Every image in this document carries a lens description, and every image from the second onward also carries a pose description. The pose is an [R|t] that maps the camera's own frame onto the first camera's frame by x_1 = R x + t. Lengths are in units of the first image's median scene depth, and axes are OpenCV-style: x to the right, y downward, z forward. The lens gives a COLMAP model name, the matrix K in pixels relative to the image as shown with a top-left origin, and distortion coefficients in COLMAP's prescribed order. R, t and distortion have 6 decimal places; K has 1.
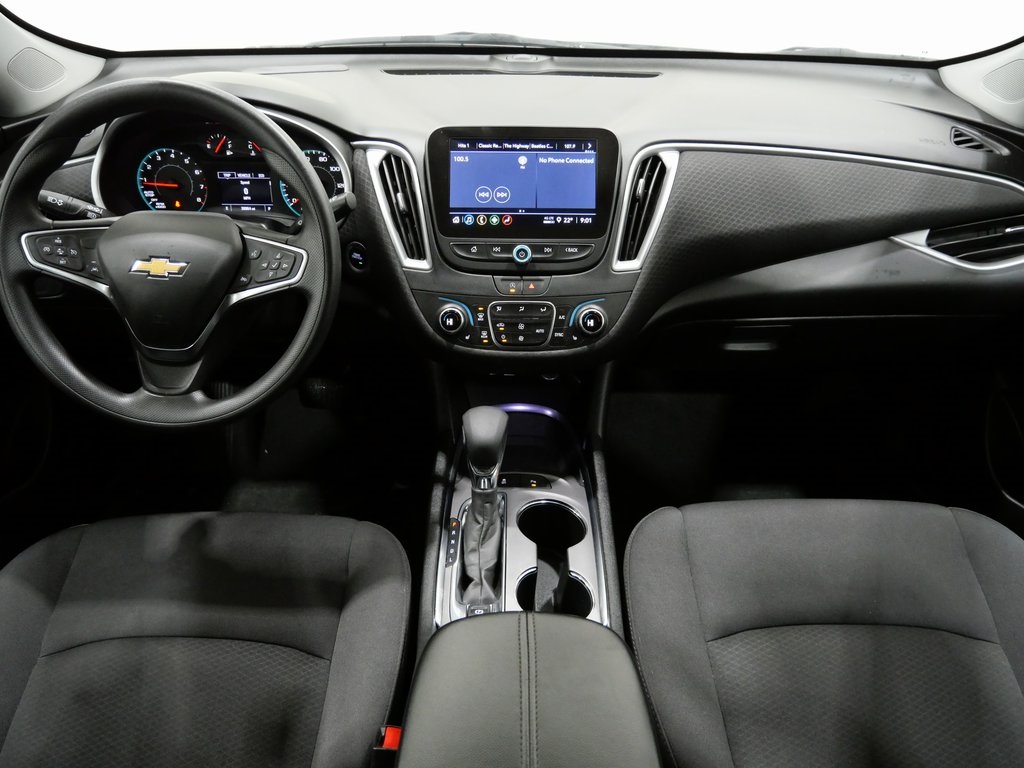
lens RADIAL K [[743.3, 0, 504.8], [0, 743.3, 375.0], [0, 0, 1]] dist [-0.055384, 0.031249]
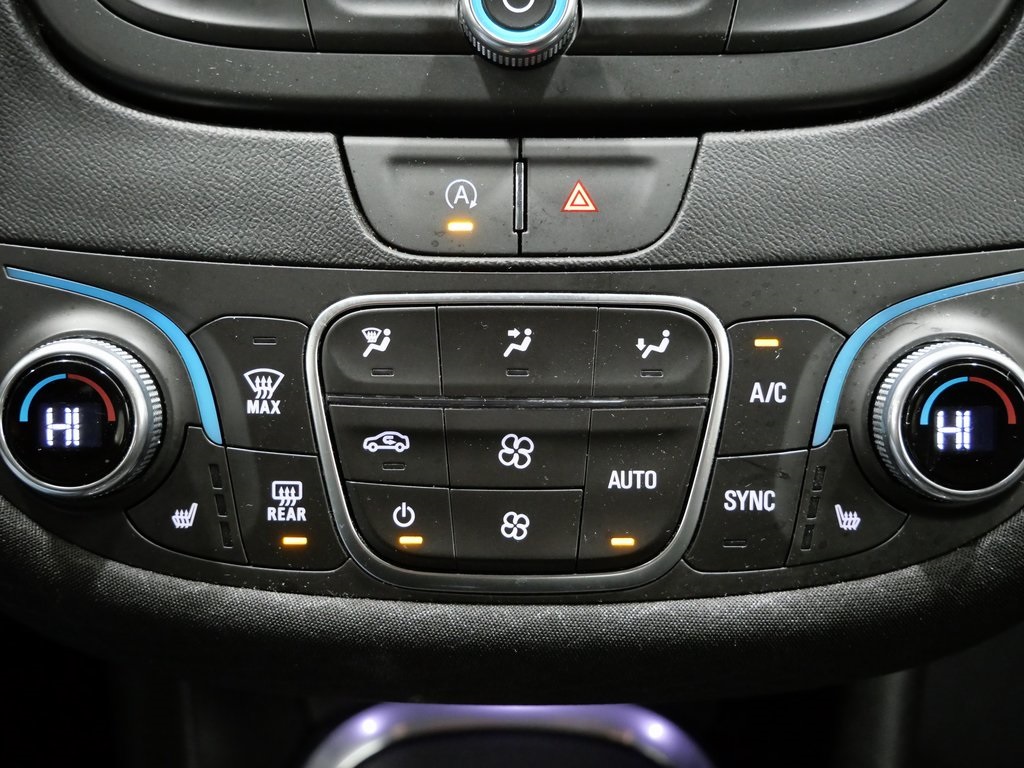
lens RADIAL K [[1450.2, 0, 510.3], [0, 1450.2, 386.4], [0, 0, 1]] dist [0.019784, 0.000000]
pose [[0.999956, -0.005333, 0.007659, 0.018439], [0.005226, 0.999888, 0.014002, -0.082628], [-0.007732, -0.013961, 0.999873, 0.677404]]
